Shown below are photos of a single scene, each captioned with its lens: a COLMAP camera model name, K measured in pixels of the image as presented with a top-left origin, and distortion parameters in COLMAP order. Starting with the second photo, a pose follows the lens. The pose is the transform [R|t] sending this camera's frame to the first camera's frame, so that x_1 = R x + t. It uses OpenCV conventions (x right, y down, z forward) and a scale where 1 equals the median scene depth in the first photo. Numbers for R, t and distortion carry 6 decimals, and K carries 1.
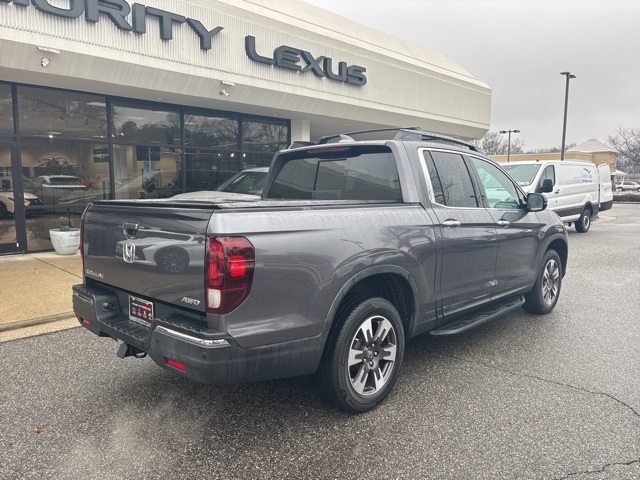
lens RADIAL K [[483.3, 0, 320.0], [0, 483.3, 240.0], [0, 0, 1]] dist [0.054091, -0.059707]
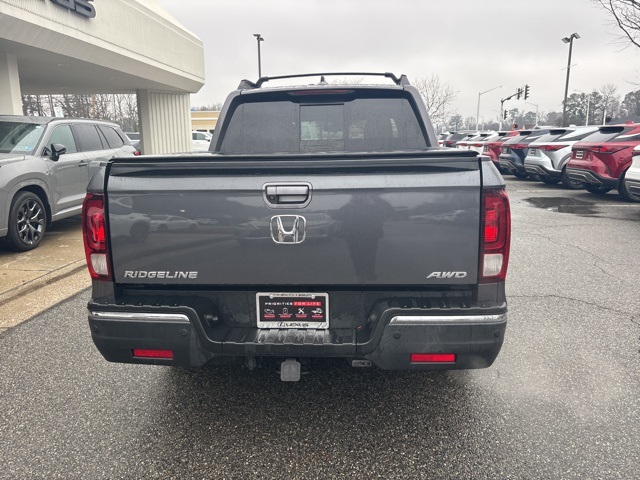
lens RADIAL K [[483.3, 0, 320.0], [0, 483.3, 240.0], [0, 0, 1]] dist [0.054091, -0.059707]
pose [[0.778464, -0.134130, 0.613191, -0.710938], [0.082113, 0.990268, 0.112367, -0.028459], [-0.622296, -0.037123, 0.781902, 0.405147]]
